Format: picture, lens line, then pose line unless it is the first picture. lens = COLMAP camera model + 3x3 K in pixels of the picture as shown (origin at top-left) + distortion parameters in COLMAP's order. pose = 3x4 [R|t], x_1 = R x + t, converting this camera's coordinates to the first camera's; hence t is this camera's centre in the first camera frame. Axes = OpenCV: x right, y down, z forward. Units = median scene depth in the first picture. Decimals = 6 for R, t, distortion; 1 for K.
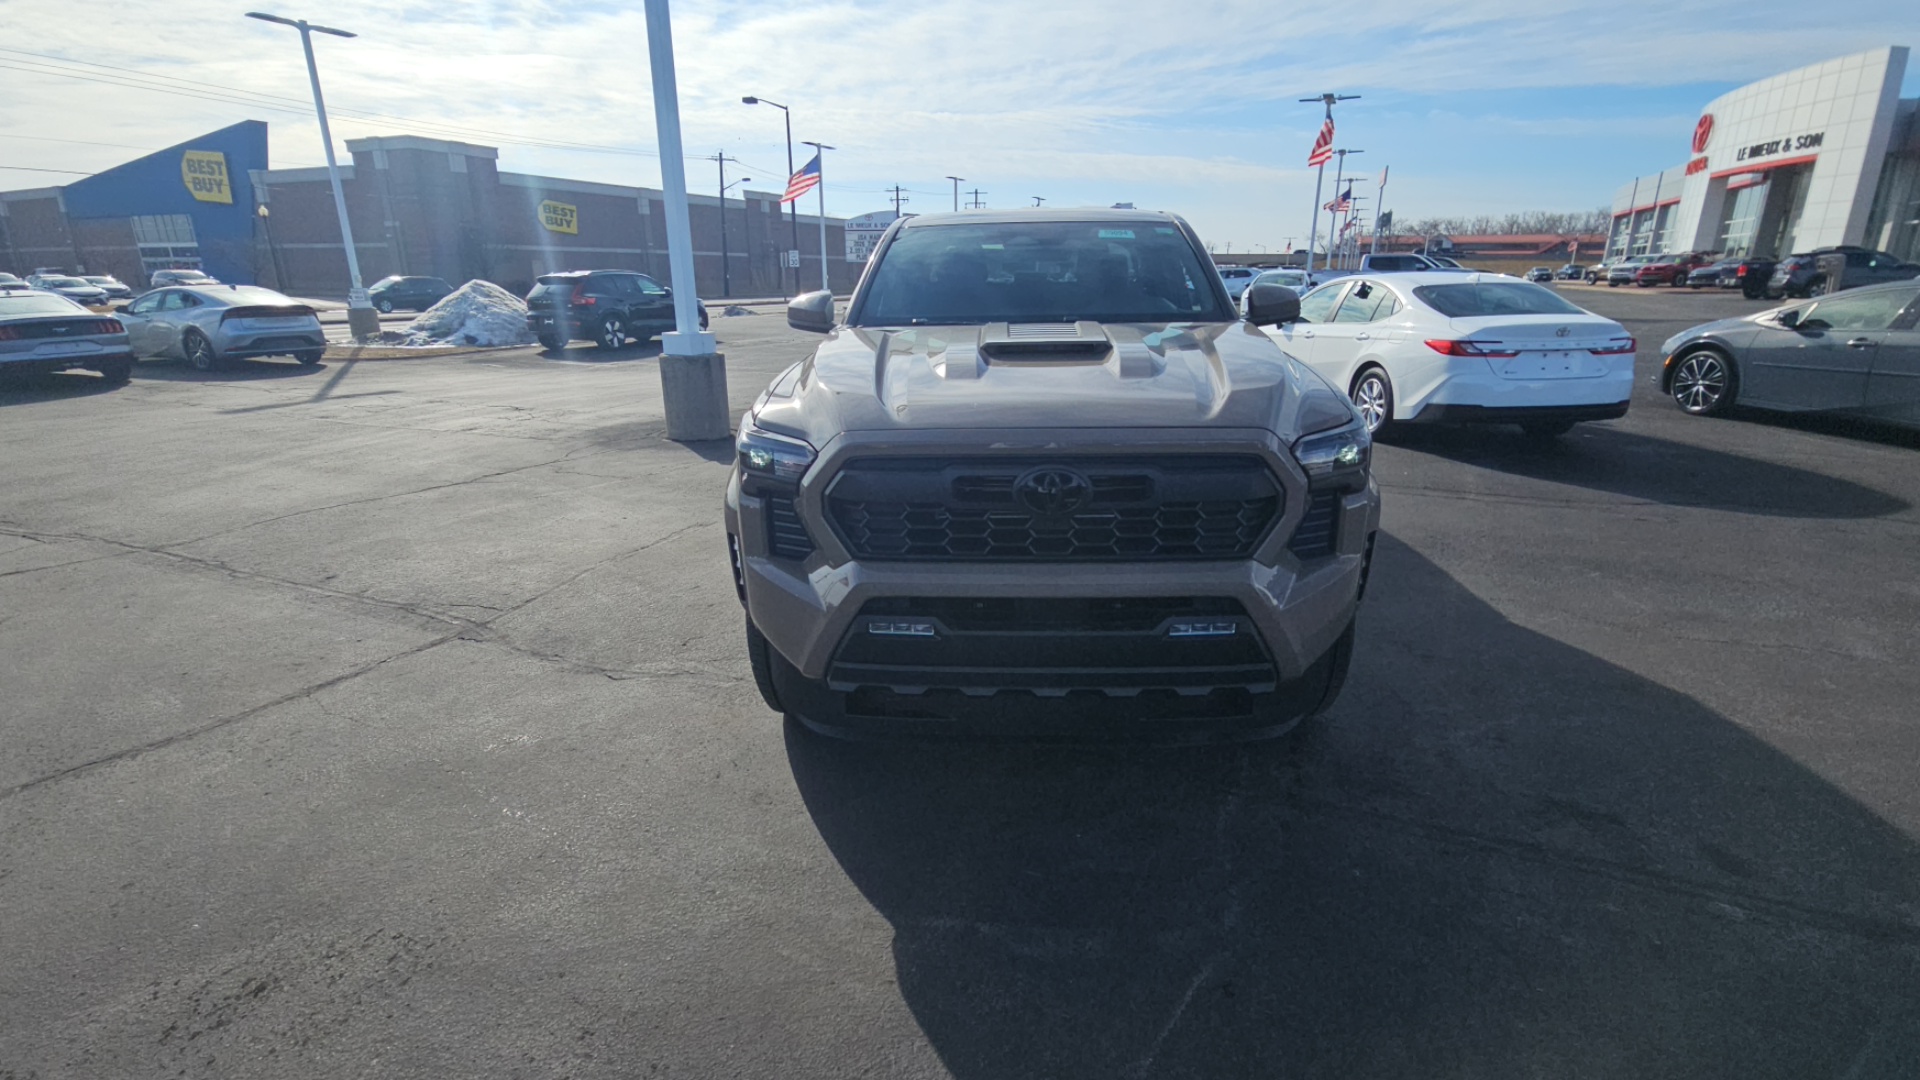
lens RADIAL K [[856.3, 0, 980.6], [0, 856.3, 543.6], [0, 0, 1]] dist [0.005214, -0.005239]
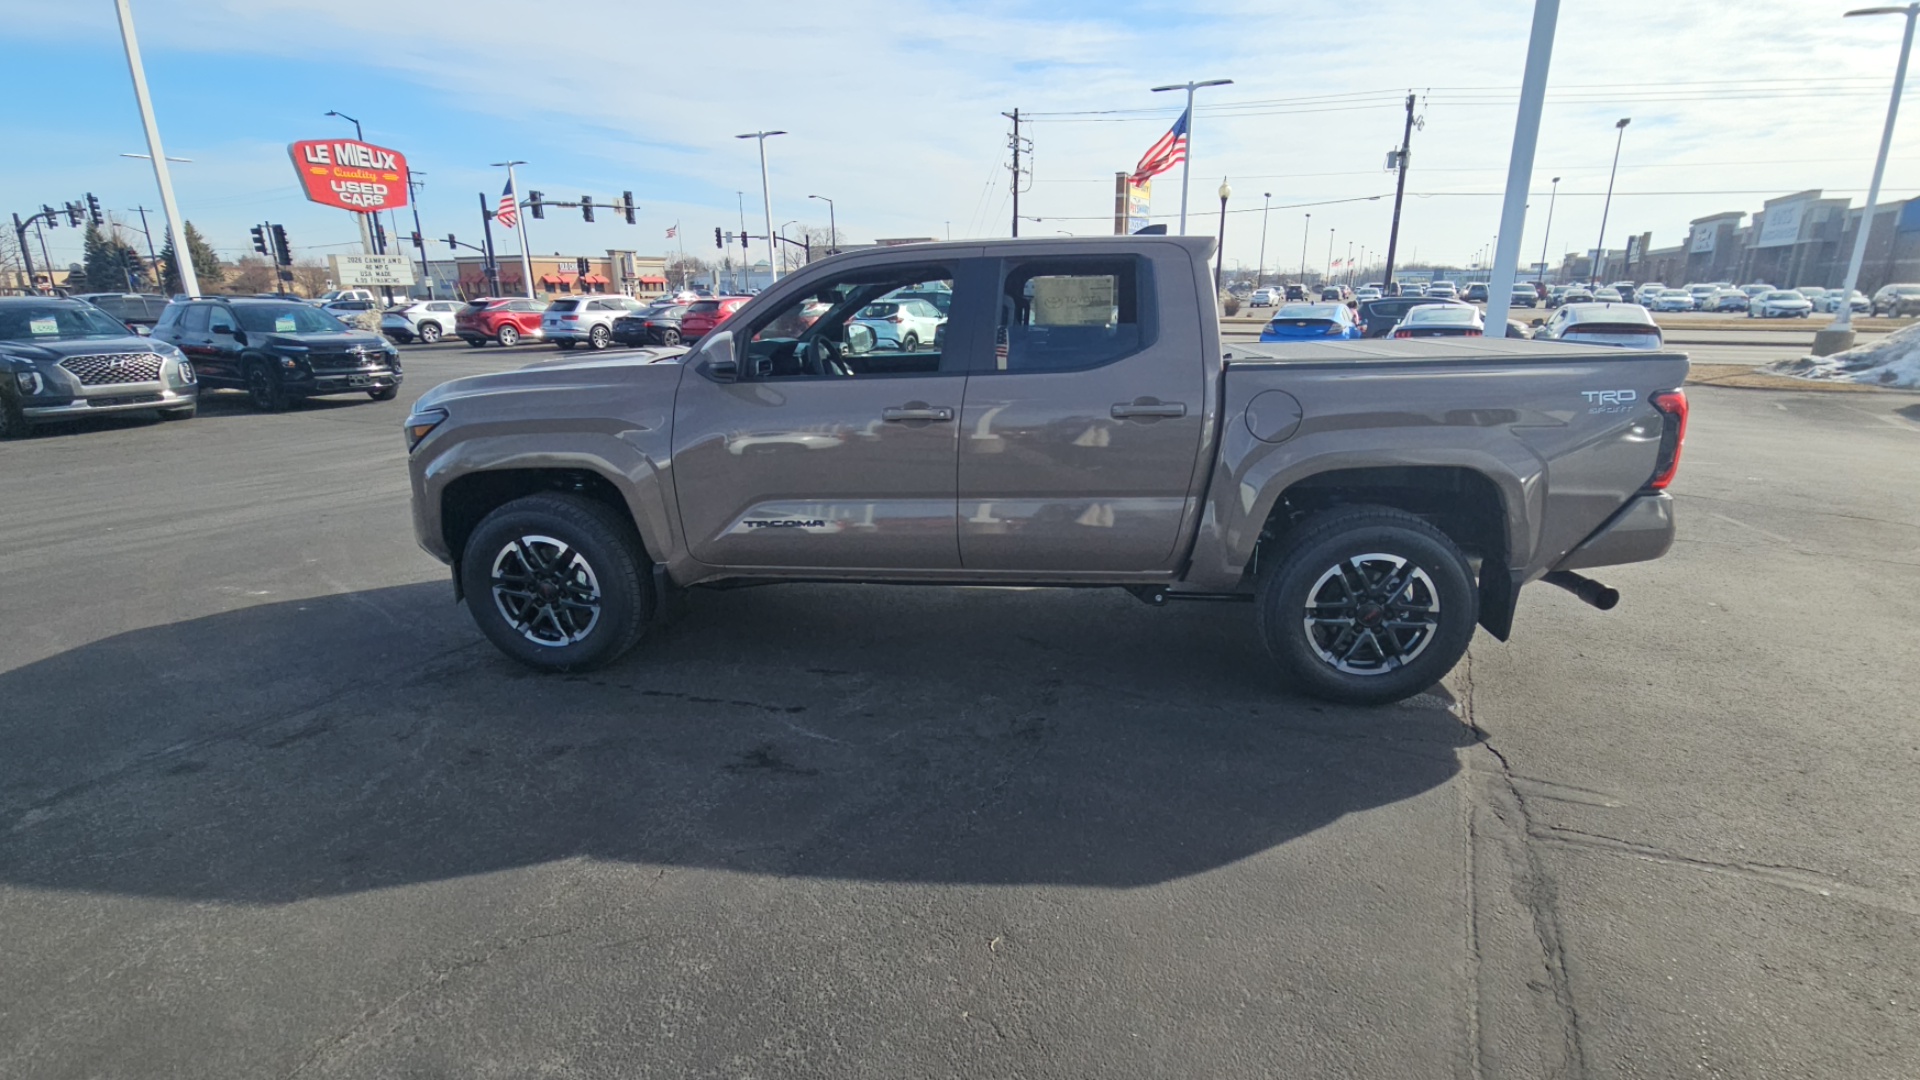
lens RADIAL K [[854.4, 0, 981.4], [0, 854.4, 544.7], [0, 0, 1]] dist [0.001003, -0.000958]
pose [[-0.057508, 0.286036, -0.956492, 0.619977], [-0.296400, 0.909987, 0.289950, -0.218386], [0.953331, 0.300179, 0.032449, 0.639510]]
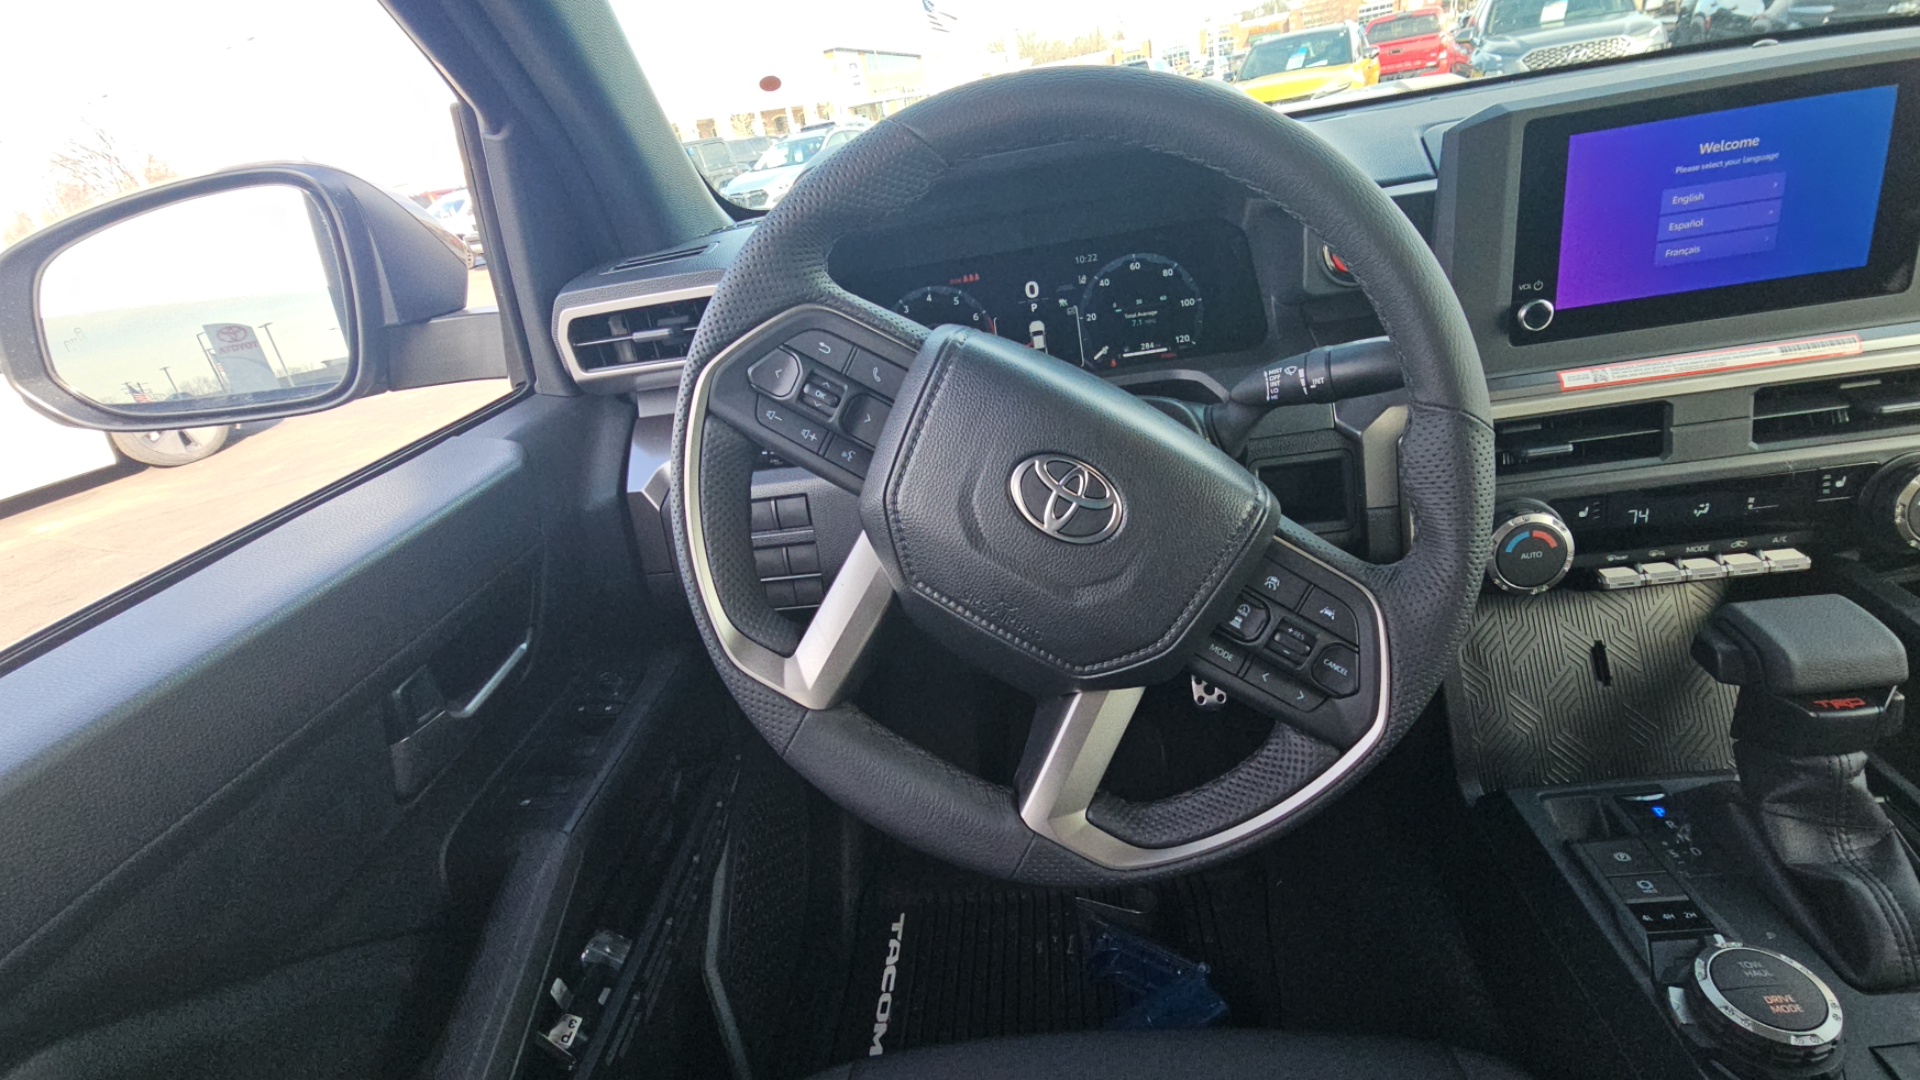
lens RADIAL K [[859.3, 0, 980.7], [0, 859.3, 544.8], [0, 0, 1]] dist [0.007716, -0.005452]
pose [[-0.985701, 0.149810, 0.077137, 0.086454], [0.160764, 0.698961, 0.696857, -0.169574], [0.050481, 0.699293, -0.713050, 0.581638]]
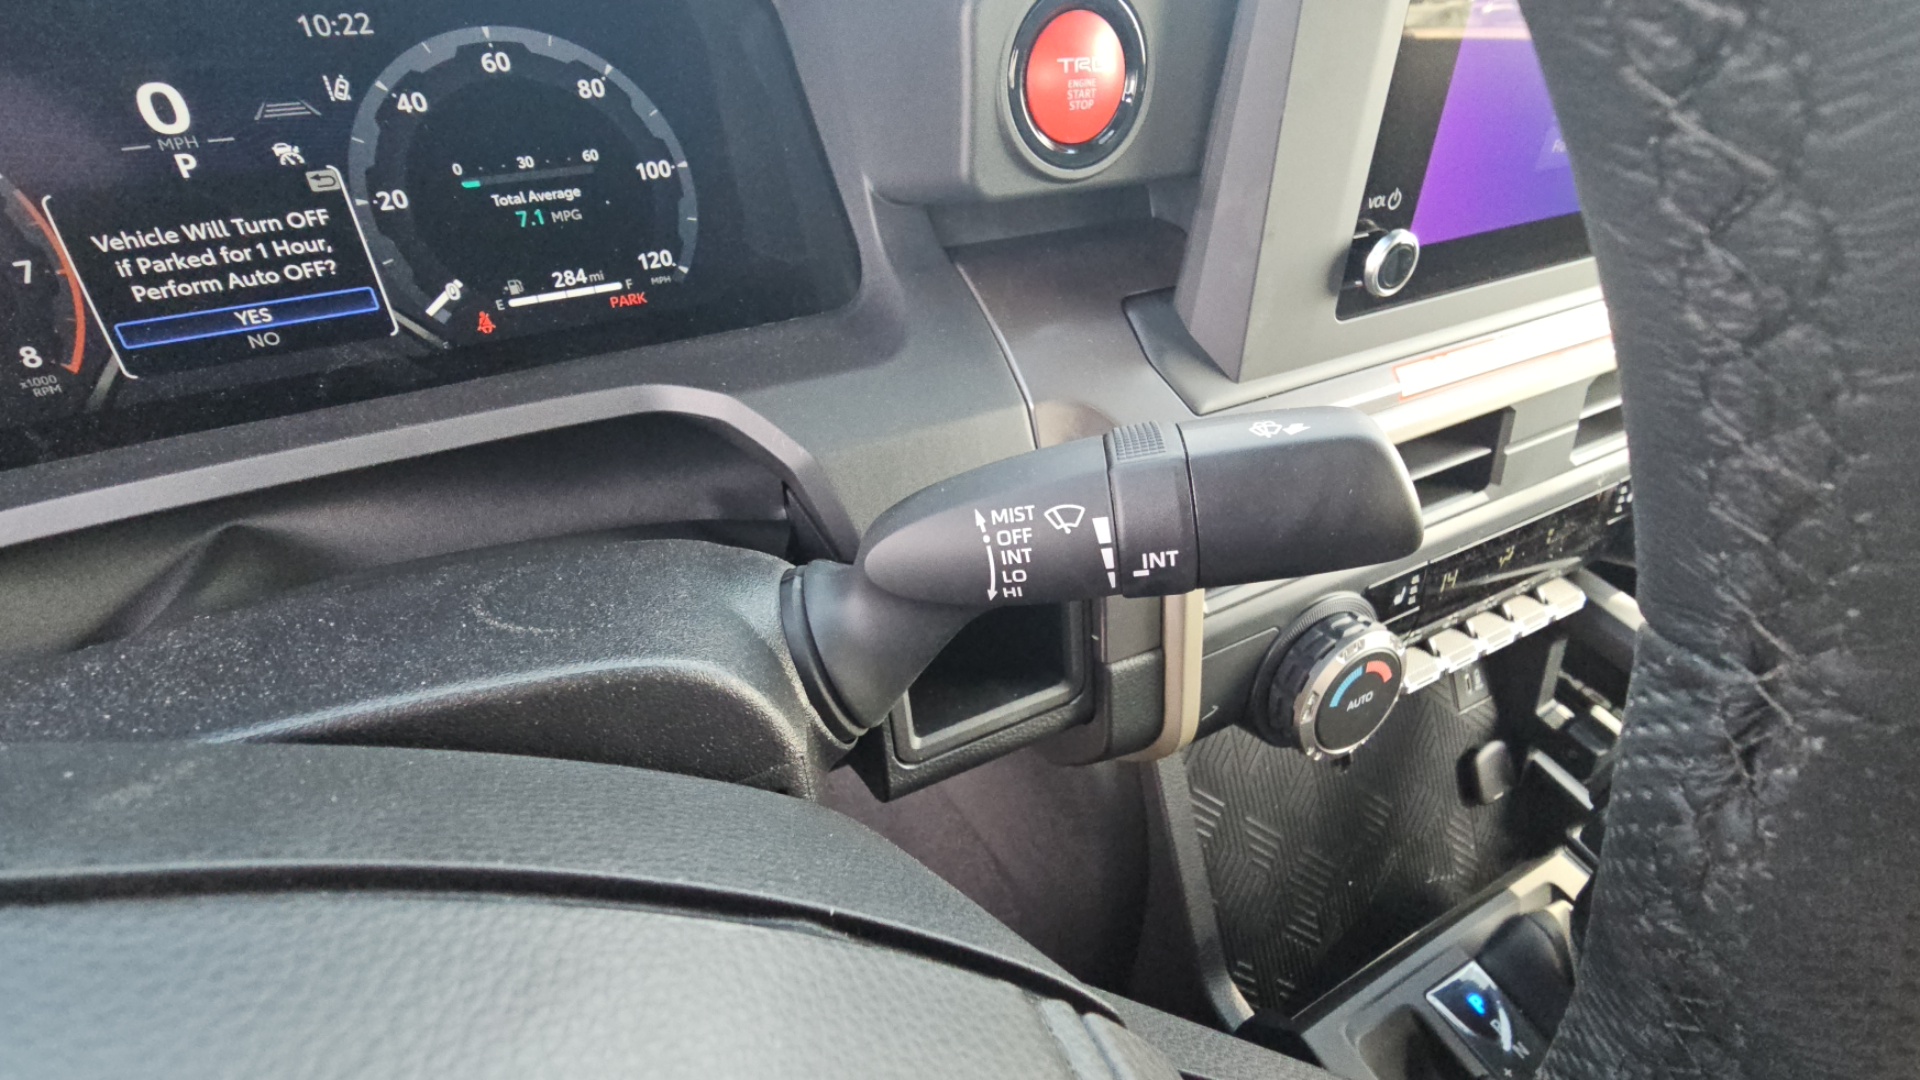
lens RADIAL K [[859.3, 0, 980.7], [0, 859.3, 544.8], [0, 0, 1]] dist [0.007716, -0.005452]
pose [[-0.859392, 0.314956, -0.402801, 0.075527], [-0.182966, 0.546188, 0.817436, -0.143717], [0.477461, 0.776197, -0.411763, 0.532295]]
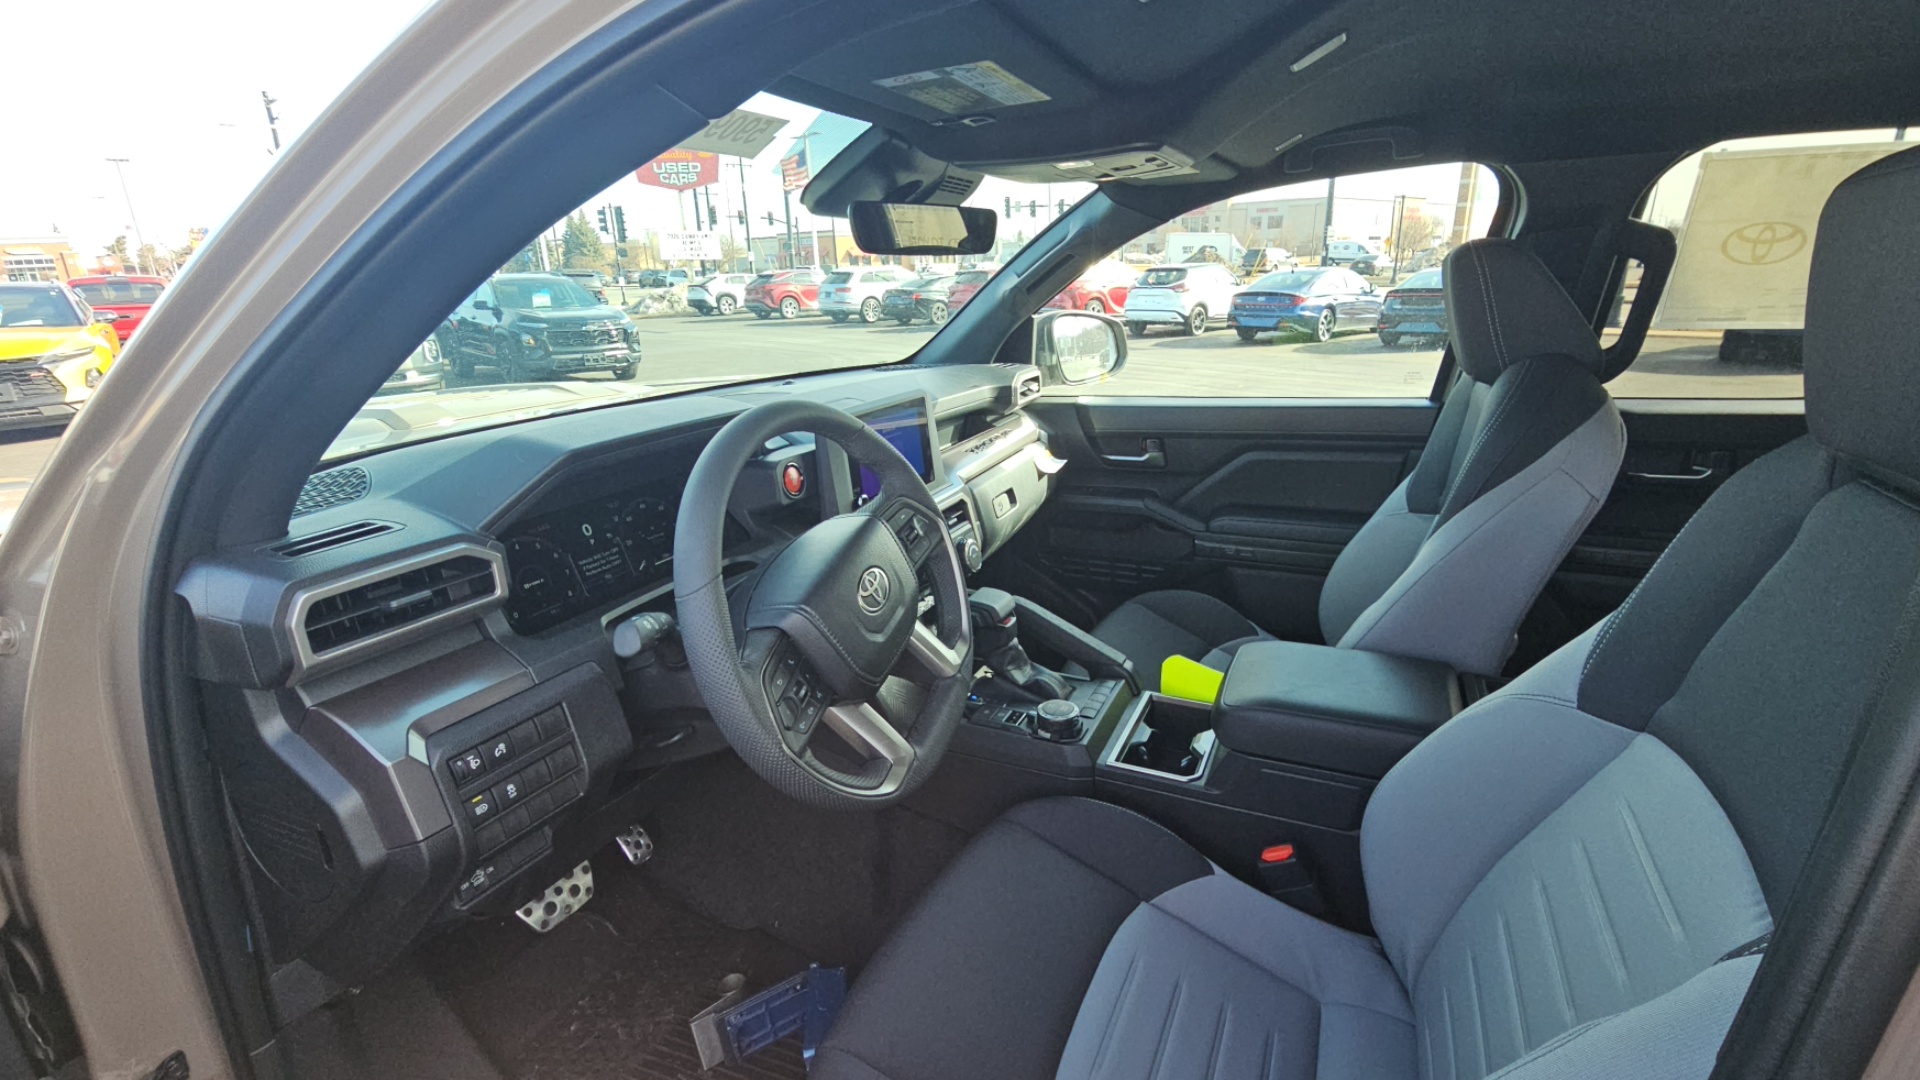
lens RADIAL K [[859.3, 0, 980.7], [0, 859.3, 544.8], [0, 0, 1]] dist [0.007716, -0.005452]
pose [[-0.367751, 0.297929, -0.880907, 0.179400], [-0.259667, 0.876709, 0.404912, -0.187891], [0.892934, 0.377650, -0.245049, 0.578760]]
